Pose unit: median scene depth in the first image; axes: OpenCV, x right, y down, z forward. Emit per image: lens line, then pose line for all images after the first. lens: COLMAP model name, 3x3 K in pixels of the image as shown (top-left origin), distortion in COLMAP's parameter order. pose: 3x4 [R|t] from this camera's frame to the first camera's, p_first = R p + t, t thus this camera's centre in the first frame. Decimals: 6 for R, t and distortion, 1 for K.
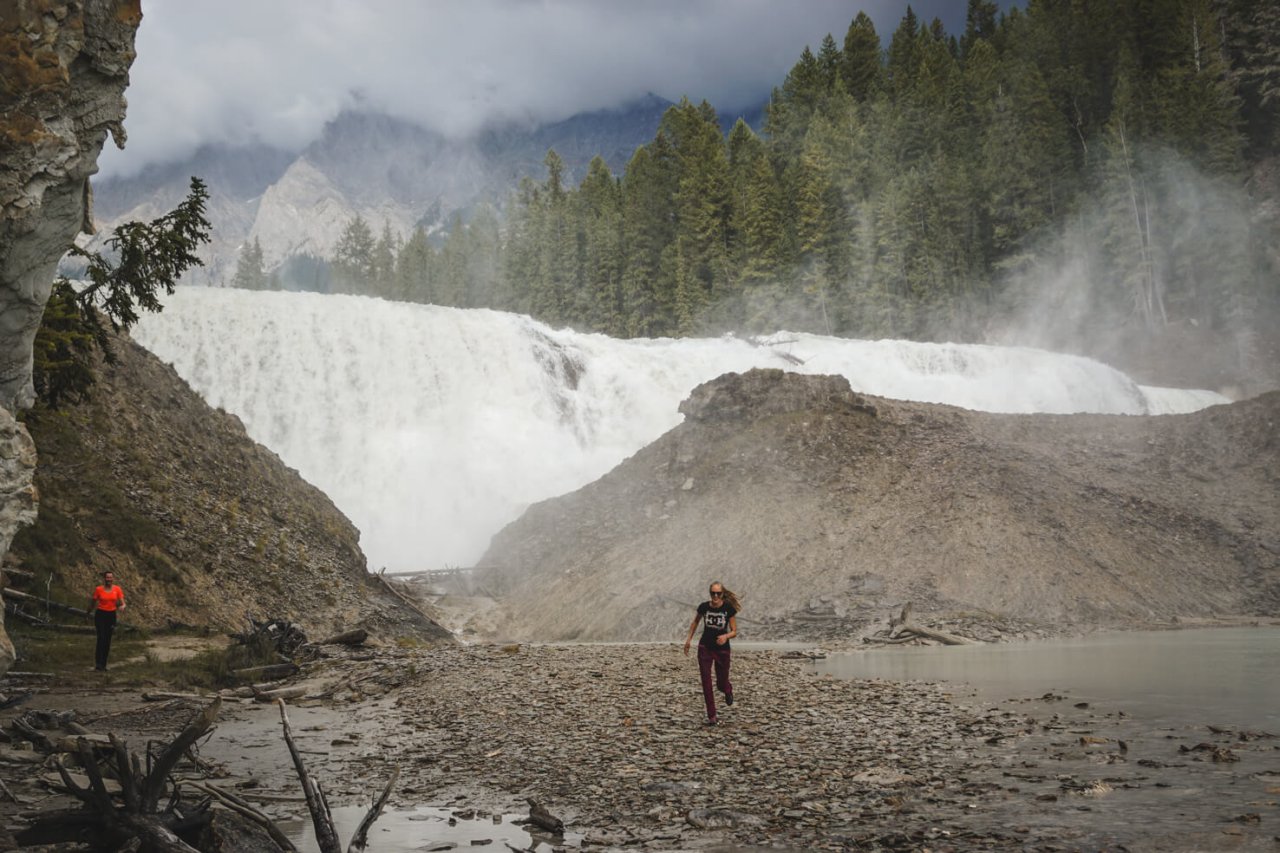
lens RADIAL K [[1528.6, 0, 651.3], [0, 1528.6, 443.4], [0, 0, 1]] dist [0.004458, 0.000000]
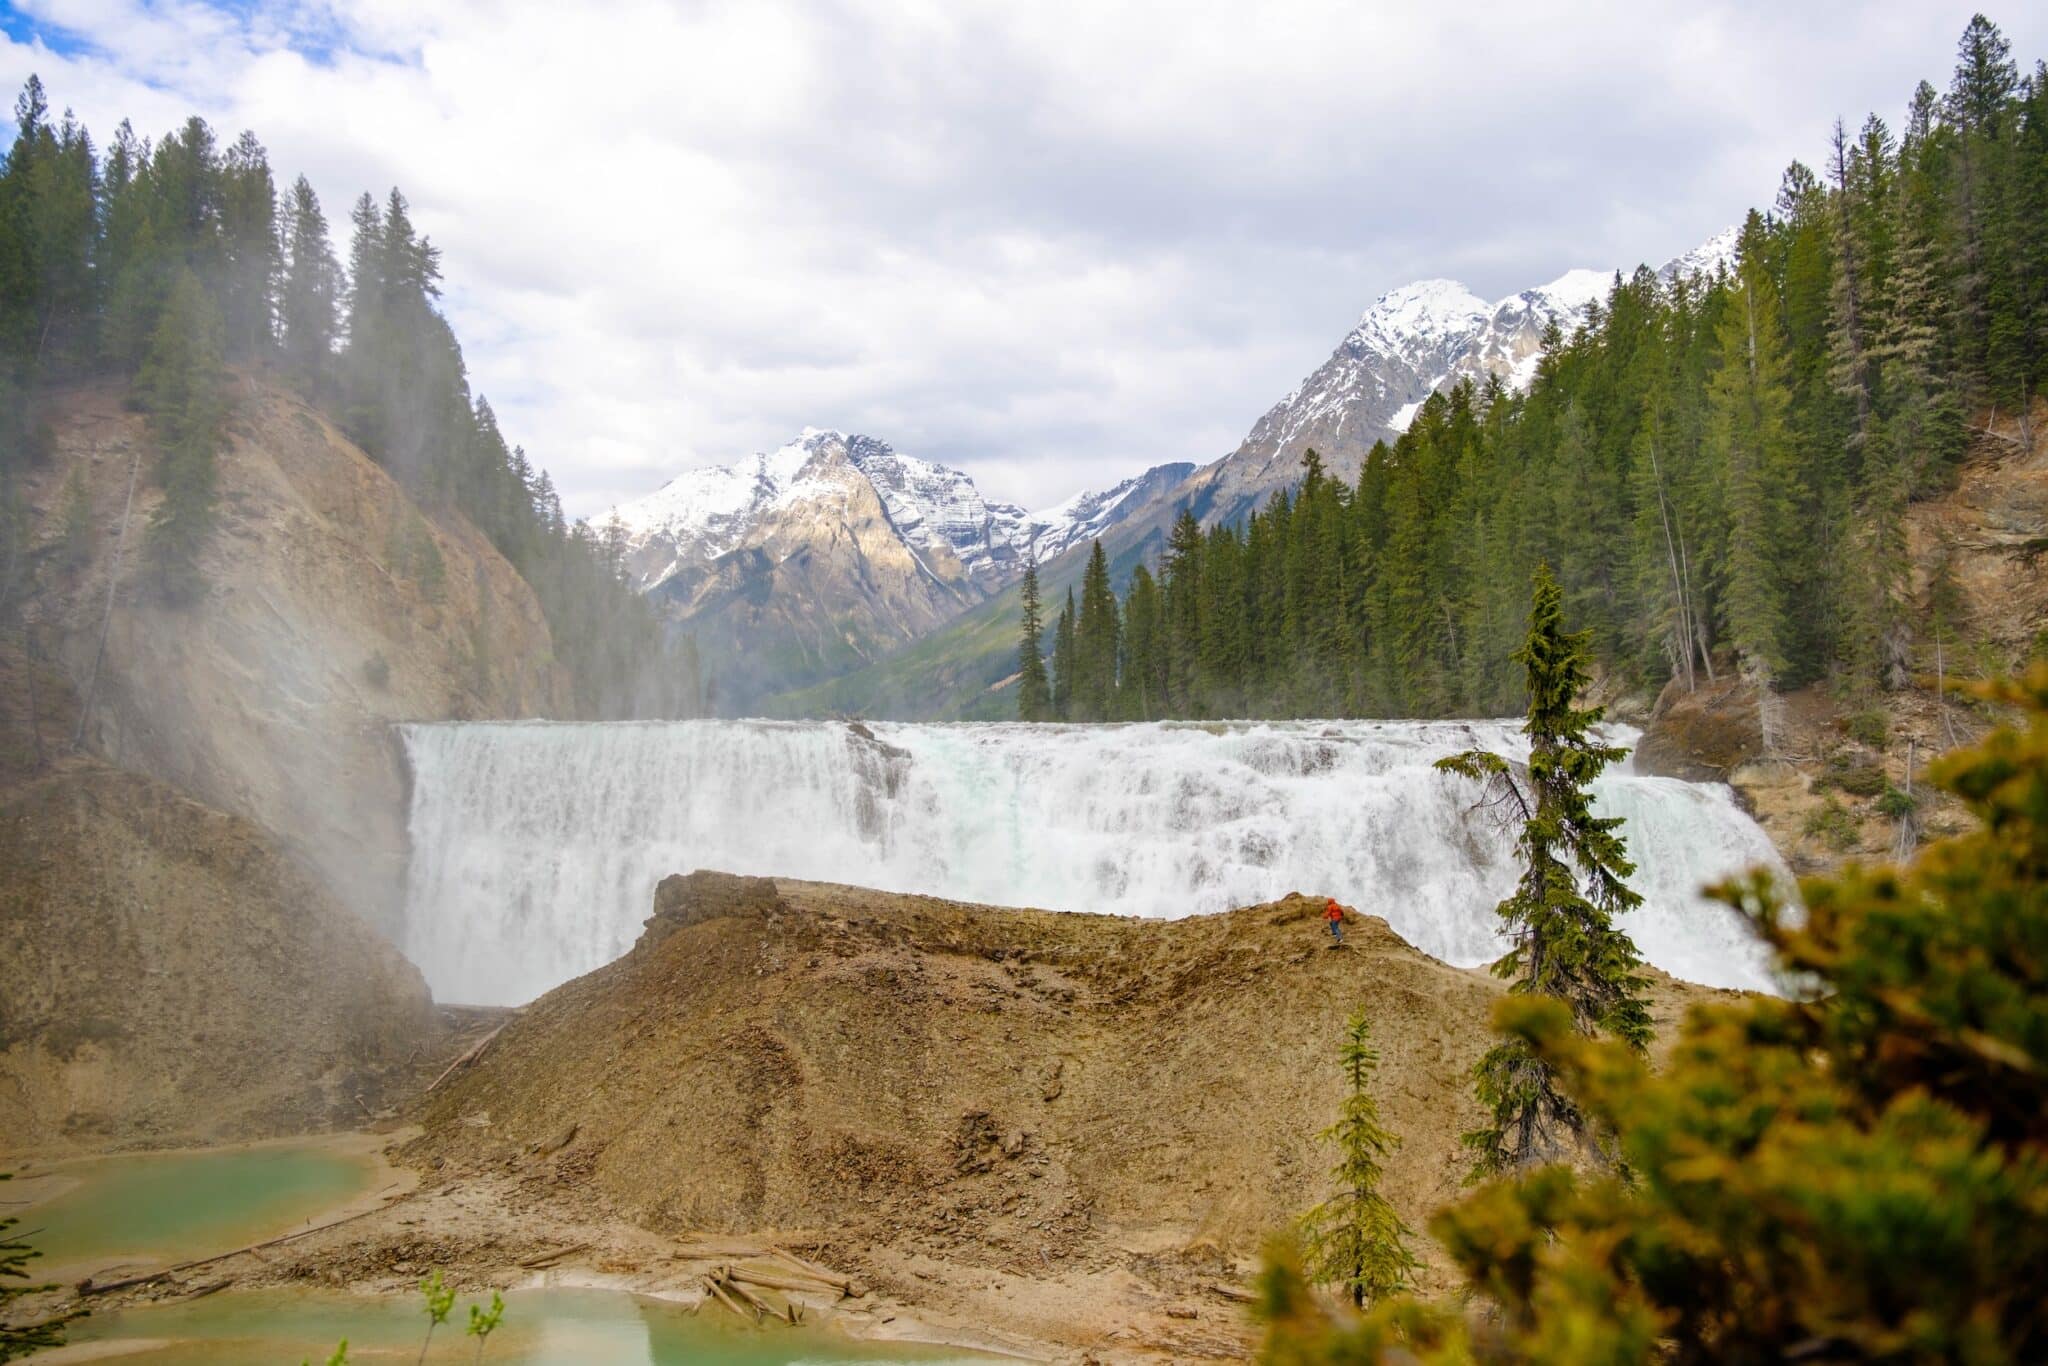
lens RADIAL K [[1398.9, 0, 1025.9], [0, 1398.9, 696.9], [0, 0, 1]] dist [-0.039183, -0.002699]
pose [[0.861796, -0.002272, -0.507250, 0.806588], [0.023089, 0.999129, 0.034753, -0.210555], [0.506730, -0.041662, 0.861098, 0.308441]]
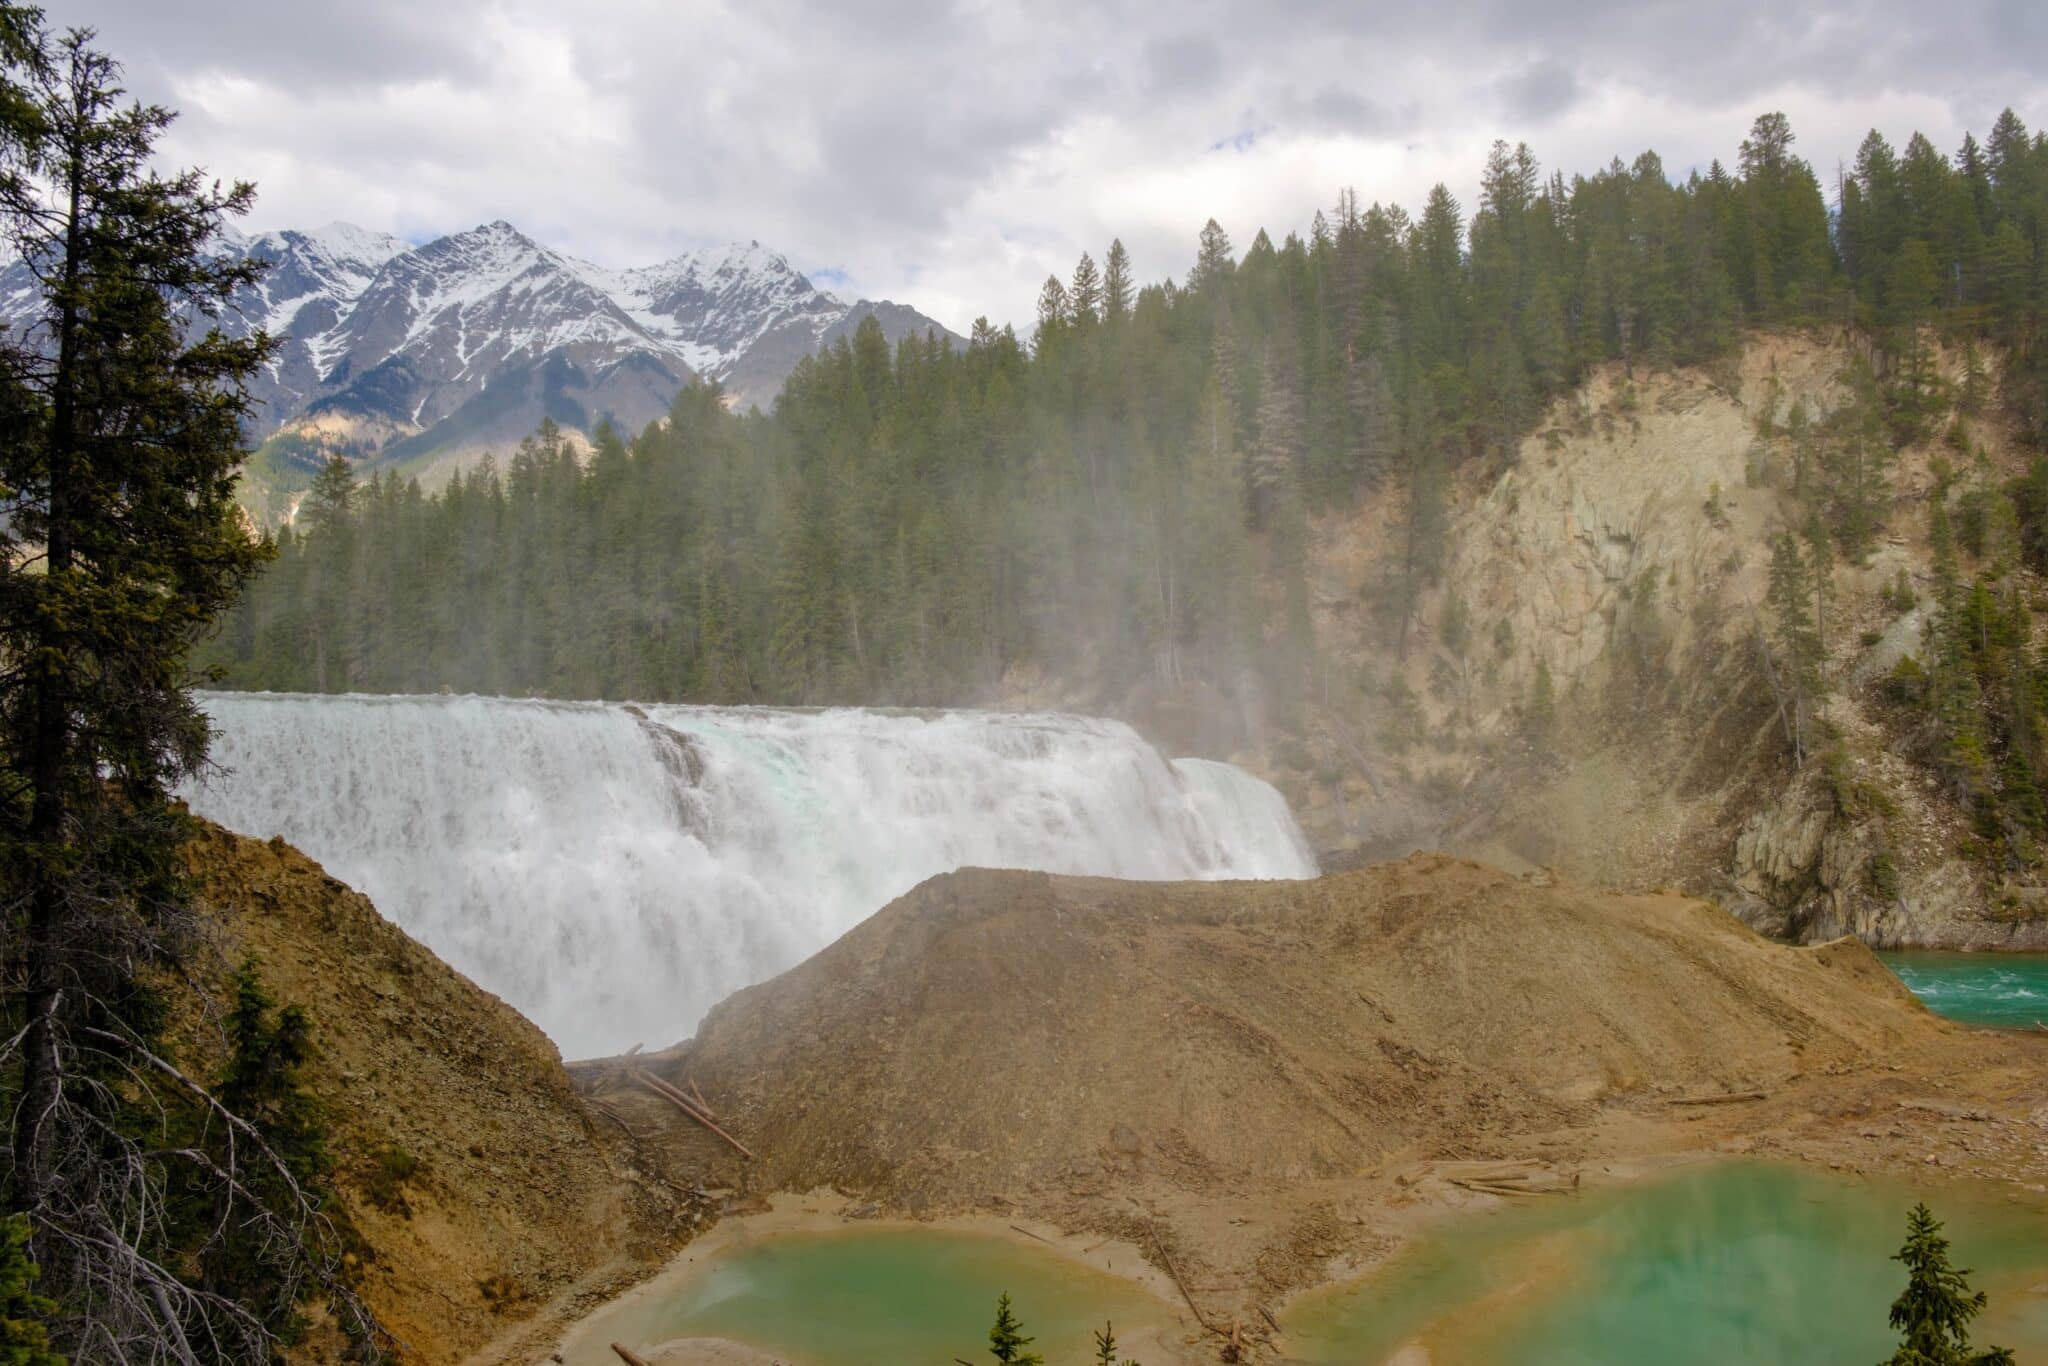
lens RADIAL K [[1398.9, 0, 1016.2], [0, 1398.9, 674.0], [0, 0, 1]] dist [-0.039183, -0.002699]
pose [[0.947965, 0.040153, 0.315834, -0.215577], [-0.051719, 0.998260, 0.028320, -0.220898], [-0.314147, -0.043181, 0.948392, 0.116389]]
